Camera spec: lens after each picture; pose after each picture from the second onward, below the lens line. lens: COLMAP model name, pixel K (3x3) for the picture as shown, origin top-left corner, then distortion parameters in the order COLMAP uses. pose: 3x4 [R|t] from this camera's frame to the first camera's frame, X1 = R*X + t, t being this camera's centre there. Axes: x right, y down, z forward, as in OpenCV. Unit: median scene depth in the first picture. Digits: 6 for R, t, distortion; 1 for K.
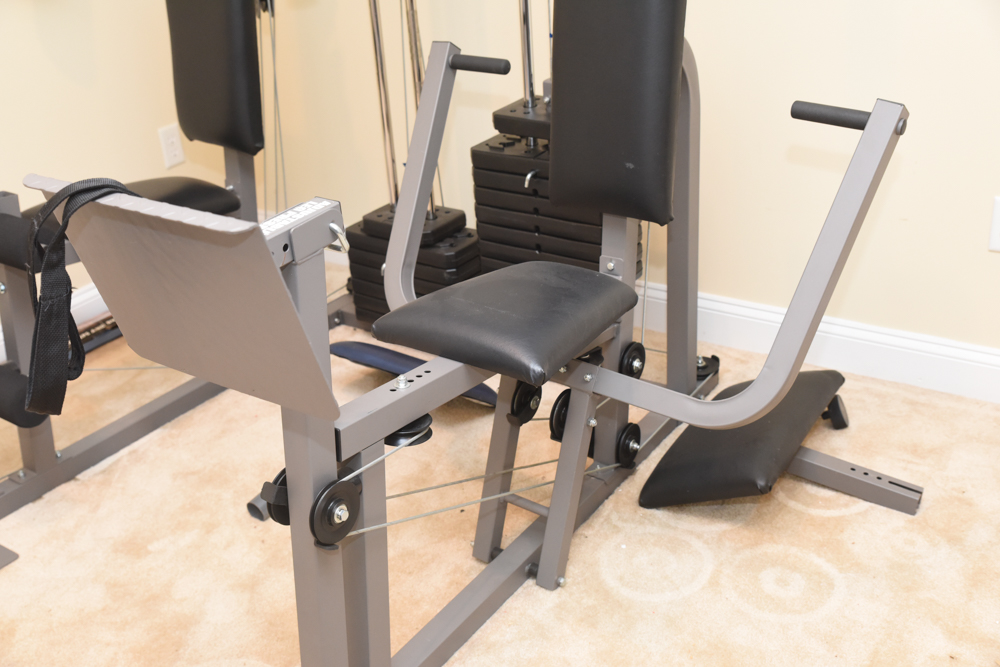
lens RADIAL K [[1135.7, 0, 497.9], [0, 1135.7, 331.6], [0, 0, 1]] dist [0.033858, 0.000000]
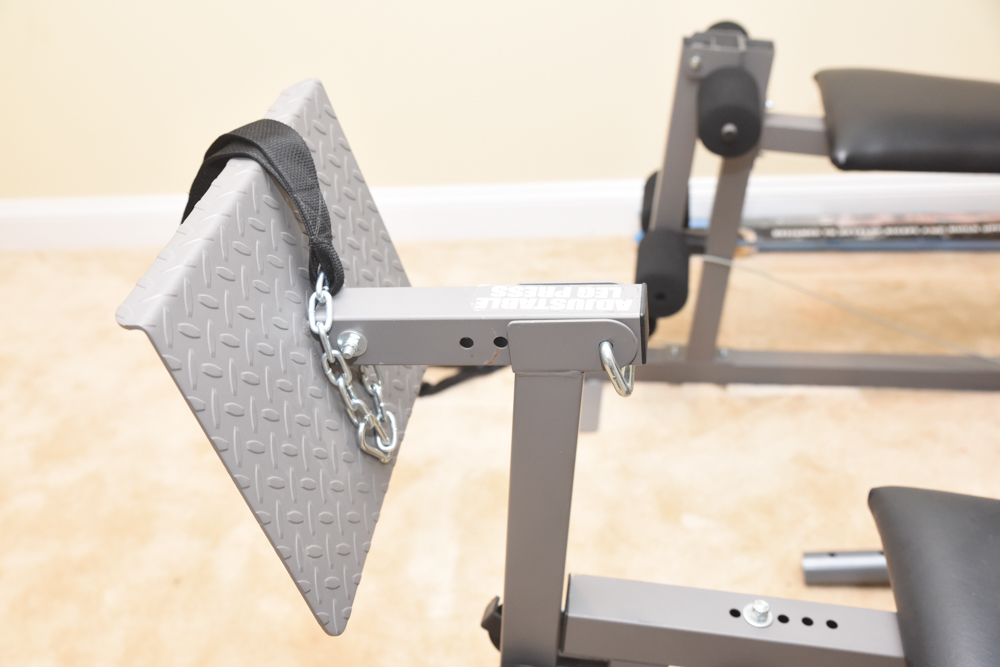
lens RADIAL K [[1154.4, 0, 500.8], [0, 1154.4, 336.9], [0, 0, 1]] dist [0.015662, 0.000000]
pose [[0.477859, 0.524187, -0.704896, 0.130019], [-0.361733, 0.848673, 0.385880, -0.171034], [0.800500, 0.070588, 0.595162, 0.358933]]
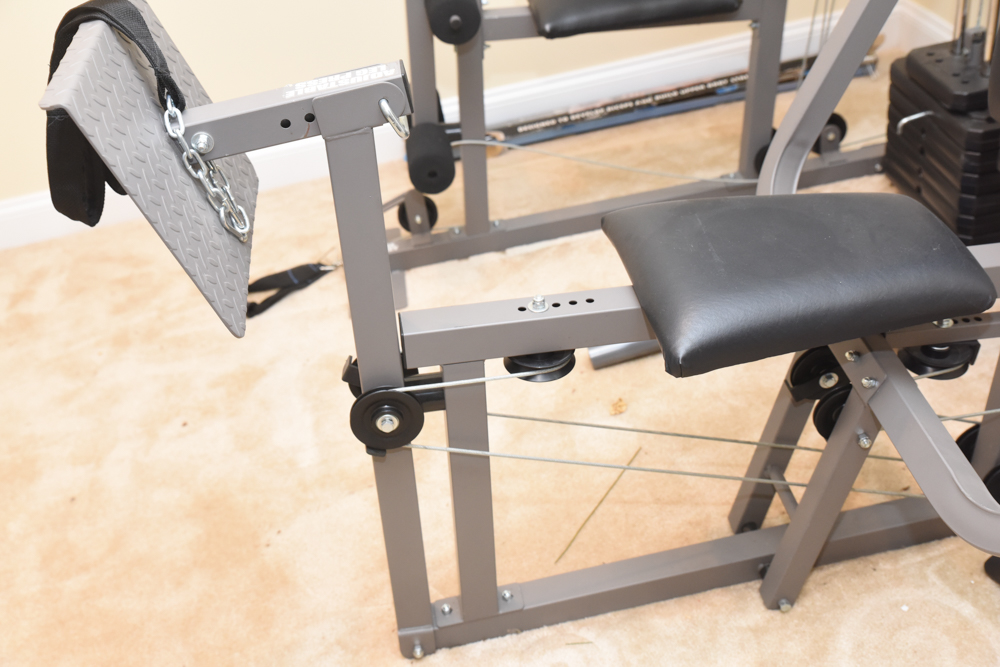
lens RADIAL K [[1135.7, 0, 502.7], [0, 1135.7, 329.1], [0, 0, 1]] dist [0.033858, 0.000000]
pose [[0.693354, 0.382302, -0.610824, 0.264870], [-0.226197, 0.920287, 0.319229, -0.126954], [0.684175, -0.083172, 0.724560, 0.269224]]
